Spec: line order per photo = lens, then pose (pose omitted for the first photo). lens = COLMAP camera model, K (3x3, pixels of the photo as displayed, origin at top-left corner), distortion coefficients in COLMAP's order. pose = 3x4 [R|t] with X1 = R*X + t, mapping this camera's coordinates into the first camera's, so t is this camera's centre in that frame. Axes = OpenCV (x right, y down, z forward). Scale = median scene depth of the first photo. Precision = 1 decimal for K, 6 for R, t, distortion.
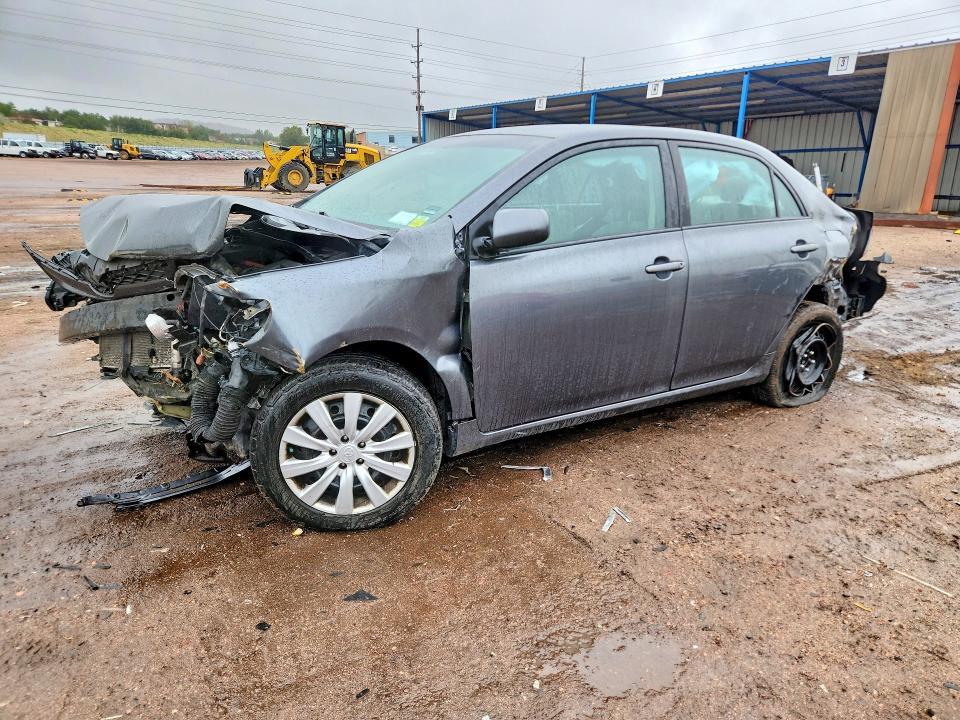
lens RADIAL K [[669.0, 0, 478.7], [0, 669.0, 363.5], [0, 0, 1]] dist [0.027784, -0.003642]
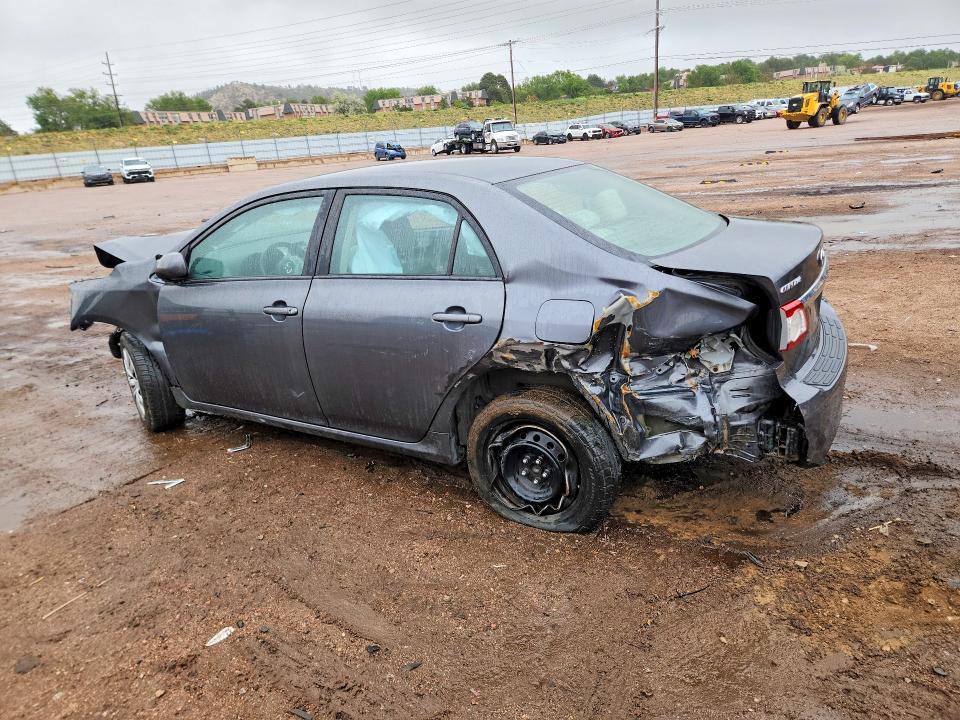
lens RADIAL K [[669.0, 0, 480.0], [0, 669.0, 358.7], [0, 0, 1]] dist [0.027784, -0.003642]
pose [[0.428108, 0.230656, -0.873797, 0.103690], [-0.164218, 0.970639, 0.175762, -0.023258], [0.888682, 0.068248, 0.453416, 0.058850]]
